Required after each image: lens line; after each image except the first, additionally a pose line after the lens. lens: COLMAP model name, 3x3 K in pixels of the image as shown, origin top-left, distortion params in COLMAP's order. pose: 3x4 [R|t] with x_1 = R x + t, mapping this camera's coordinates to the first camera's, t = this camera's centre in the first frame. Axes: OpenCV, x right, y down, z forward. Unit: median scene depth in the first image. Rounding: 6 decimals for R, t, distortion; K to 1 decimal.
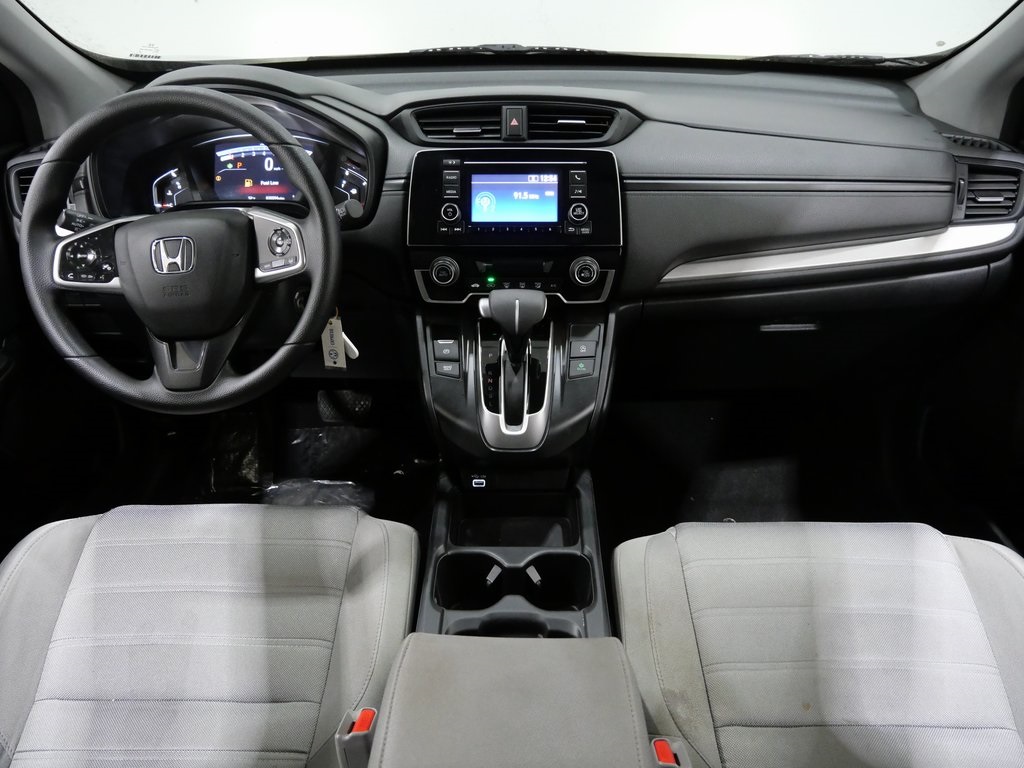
lens RADIAL K [[744.8, 0, 515.4], [0, 744.8, 380.3], [0, 0, 1]] dist [-0.031360, 0.014521]
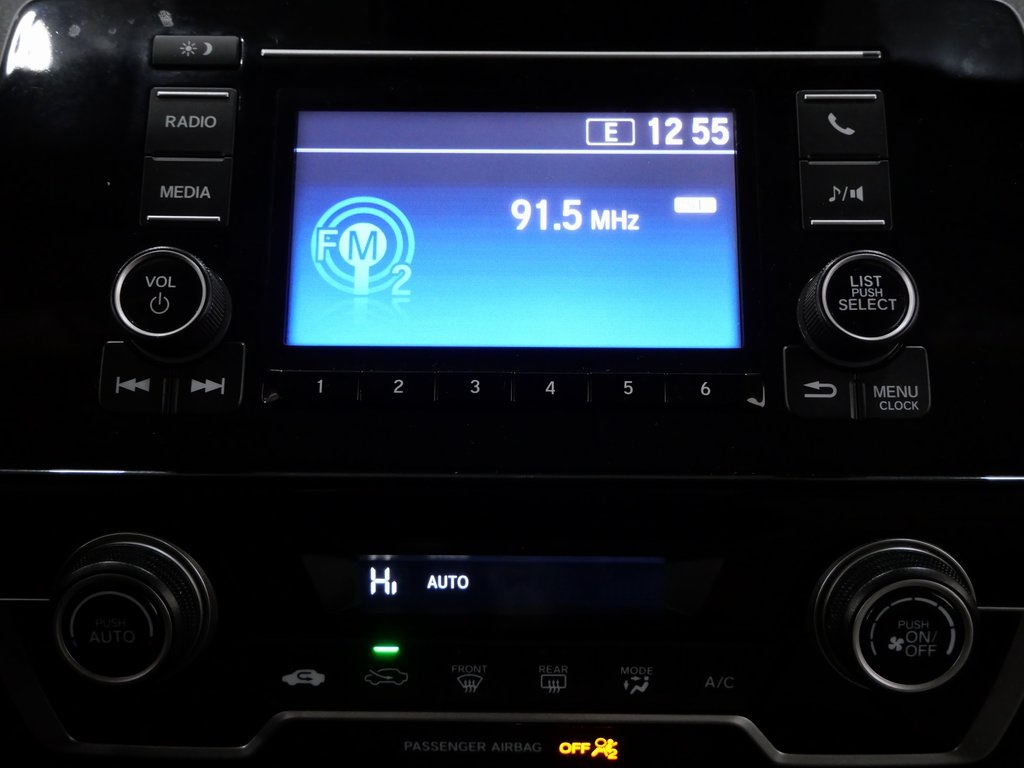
lens RADIAL K [[1071.9, 0, 515.2], [0, 1071.9, 385.0], [0, 0, 1]] dist [0.040625, 0.000000]
pose [[0.999952, 0.006784, -0.007120, 0.001270], [-0.007828, 0.987292, -0.158727, -0.159934], [0.005952, 0.158775, 0.987297, 0.729990]]
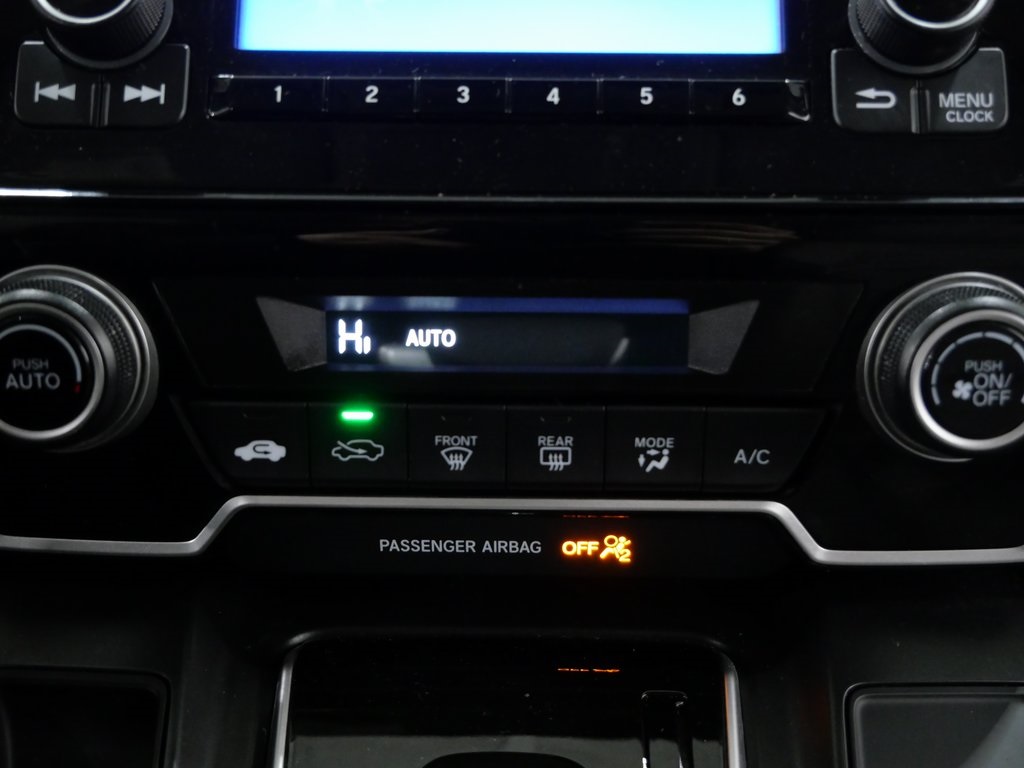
lens RADIAL K [[1228.0, 0, 510.2], [0, 1228.0, 385.3], [0, 0, 1]] dist [0.023341, 0.000000]
pose [[0.999899, 0.009571, -0.010518, 0.002474], [-0.010953, 0.990047, -0.140311, -0.106364], [0.009070, 0.140412, 0.990052, 0.748578]]
